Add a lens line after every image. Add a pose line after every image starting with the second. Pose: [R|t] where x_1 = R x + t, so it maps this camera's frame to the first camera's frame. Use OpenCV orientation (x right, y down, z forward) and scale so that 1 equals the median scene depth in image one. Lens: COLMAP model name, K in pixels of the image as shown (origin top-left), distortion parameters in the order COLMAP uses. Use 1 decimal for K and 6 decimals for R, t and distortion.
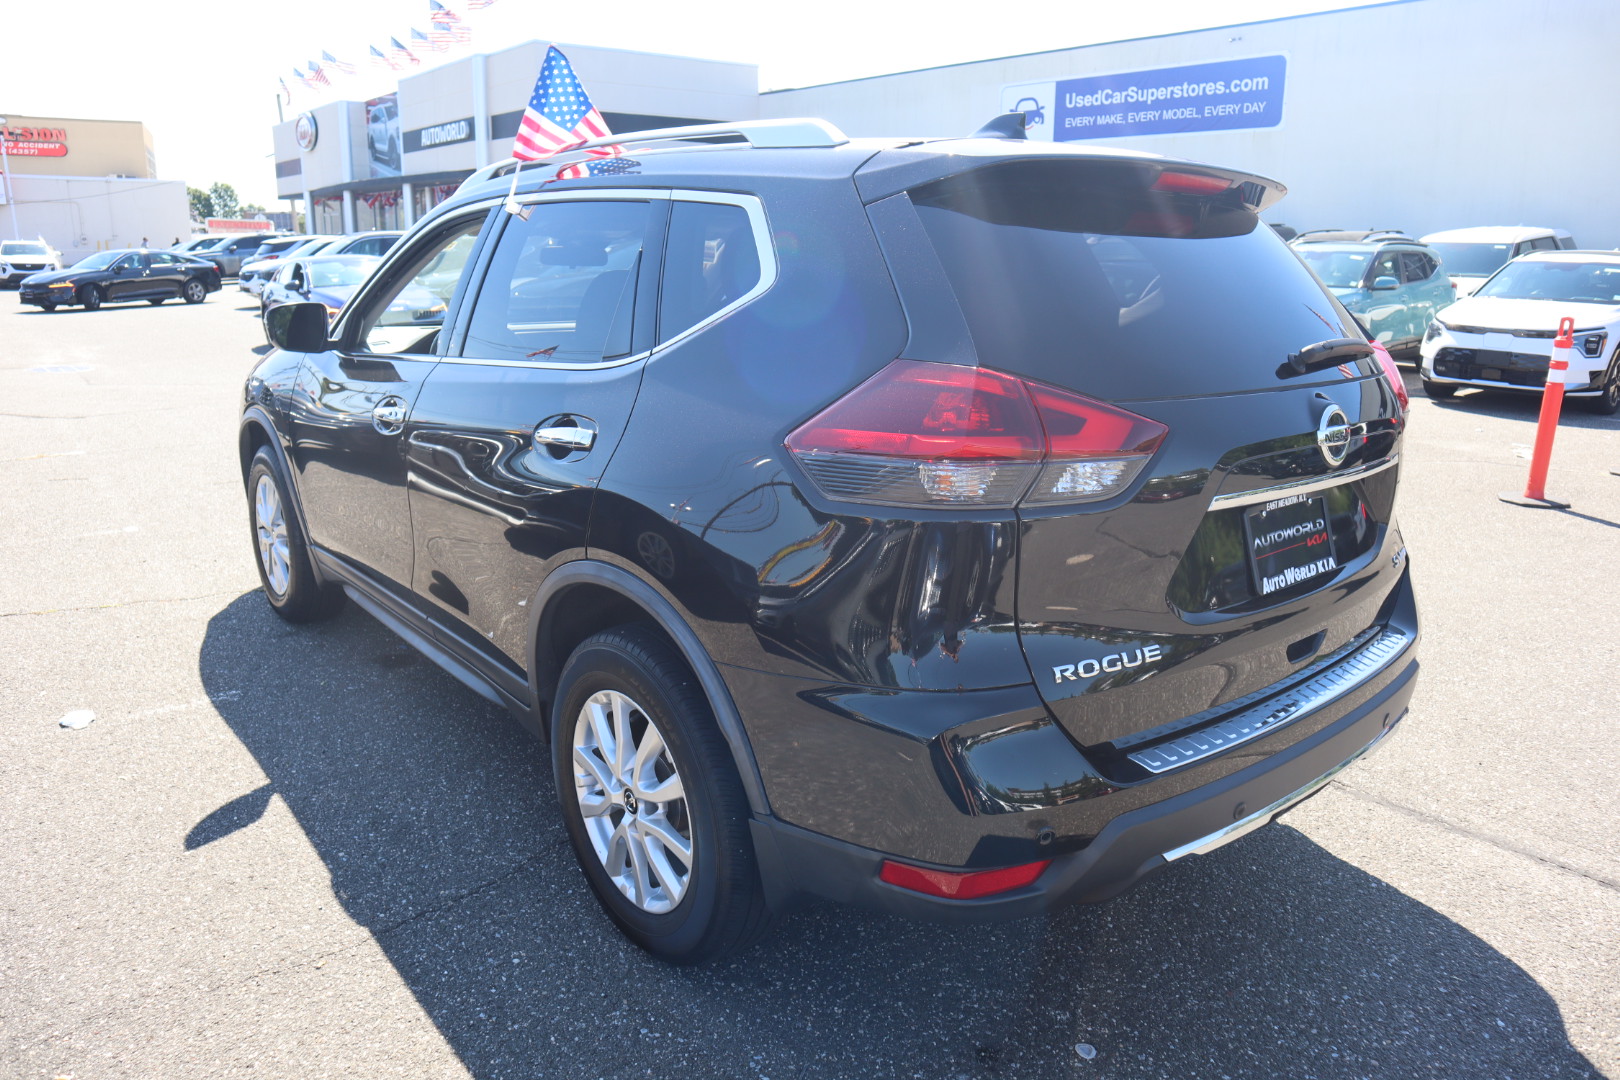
lens RADIAL K [[1148.9, 0, 811.1], [0, 1148.9, 535.7], [0, 0, 1]] dist [-0.112706, 0.072681]
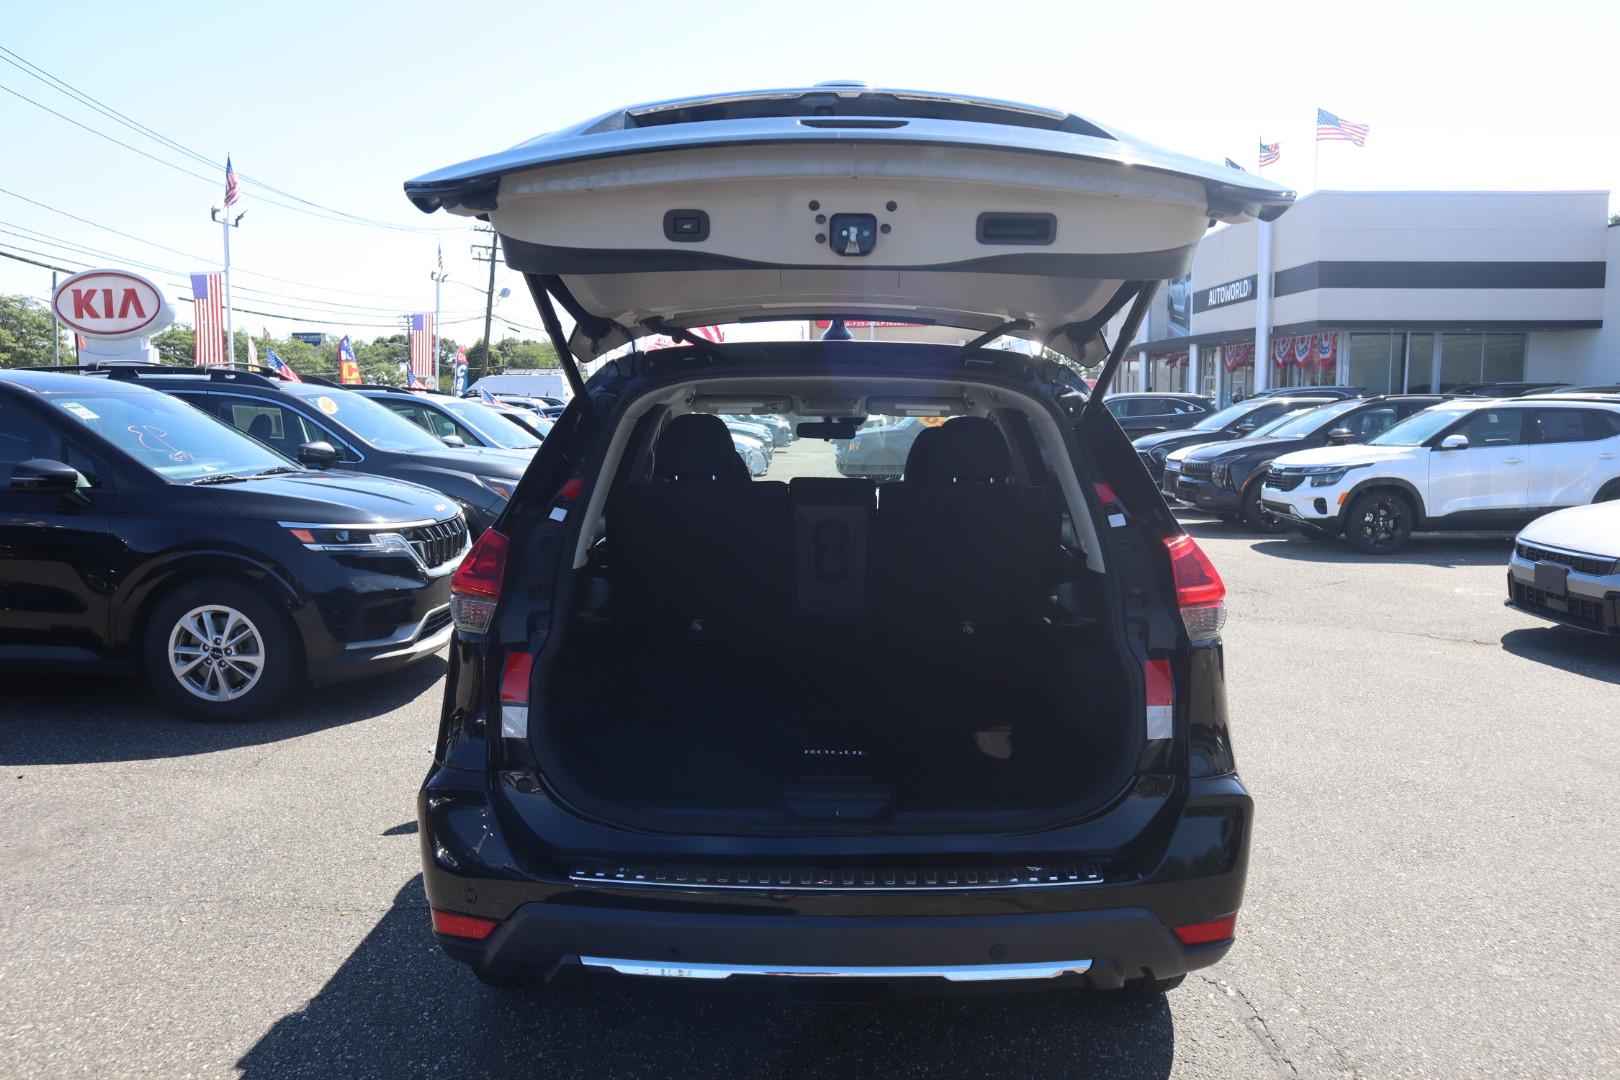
lens RADIAL K [[1246.6, 0, 825.5], [0, 1246.6, 547.2], [0, 0, 1]] dist [-0.075049, 0.028736]
pose [[0.765358, 0.072055, -0.639558, 0.123432], [-0.158407, 0.984234, -0.078678, -0.006482], [0.623806, 0.161527, 0.764706, 0.012431]]
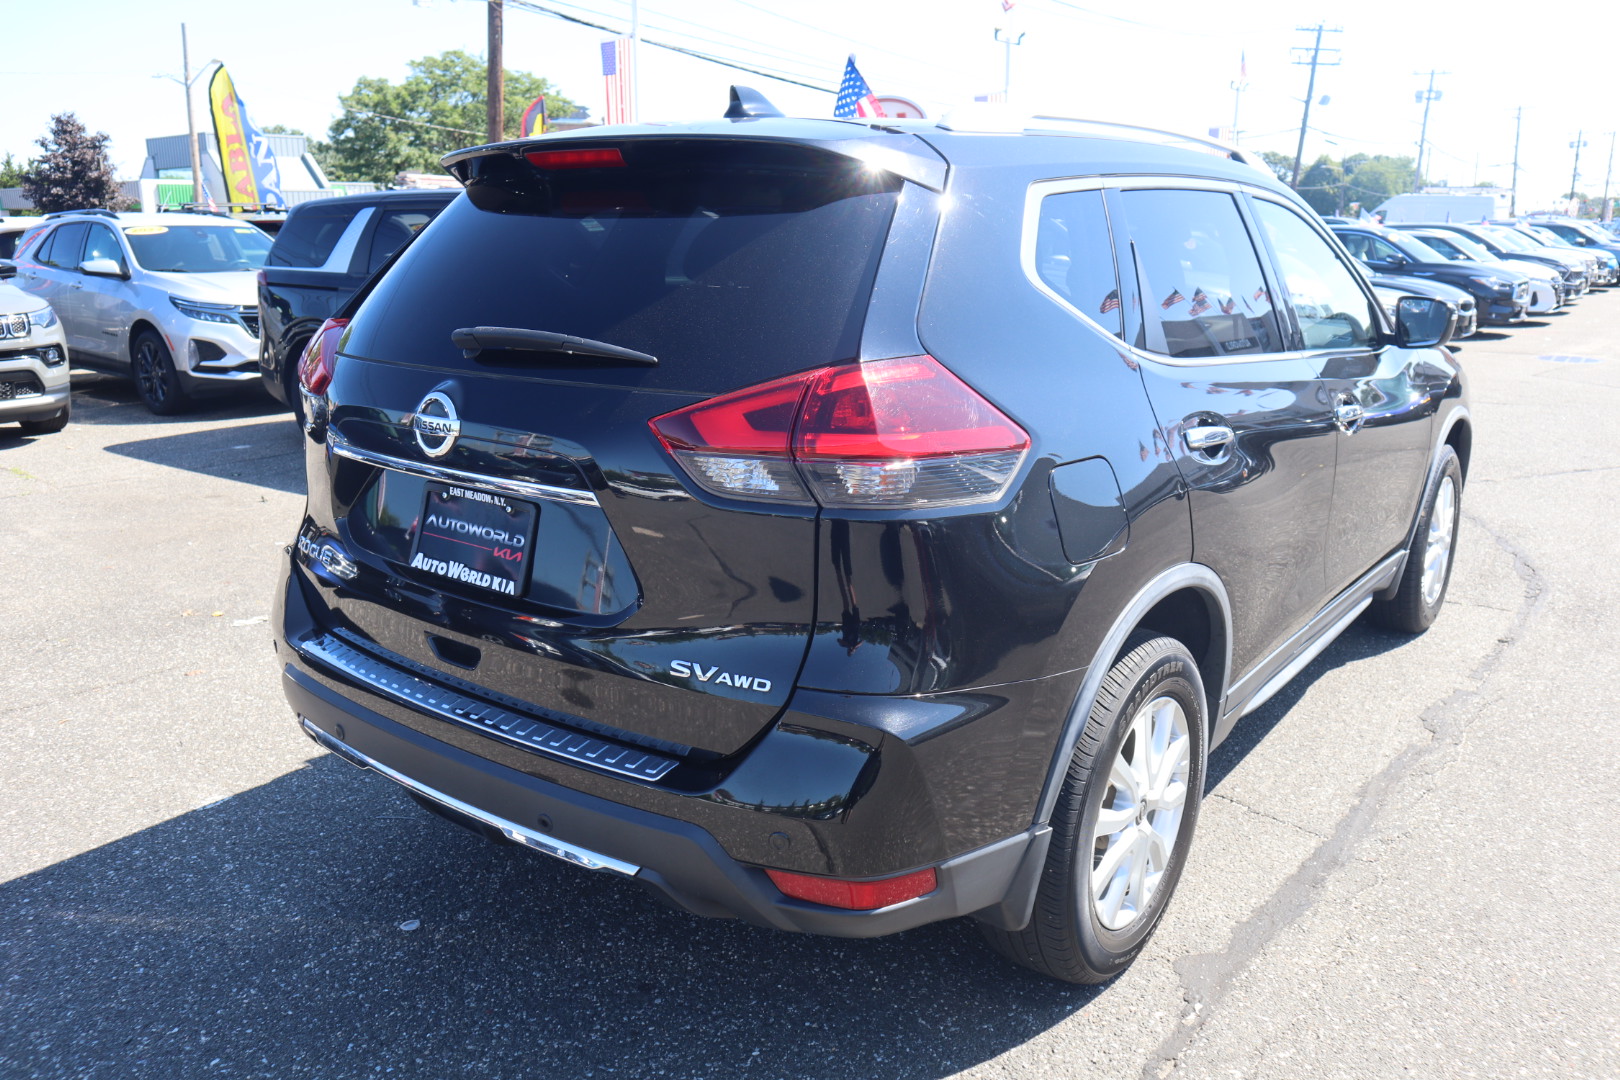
lens RADIAL K [[1246.6, 0, 779.9], [0, 1246.6, 585.6], [0, 0, 1]] dist [-0.075049, 0.028736]
pose [[0.168525, 0.269009, -0.948279, 0.161615], [-0.235746, 0.945119, 0.226216, -0.027991], [0.957091, 0.185430, 0.222694, 0.112884]]
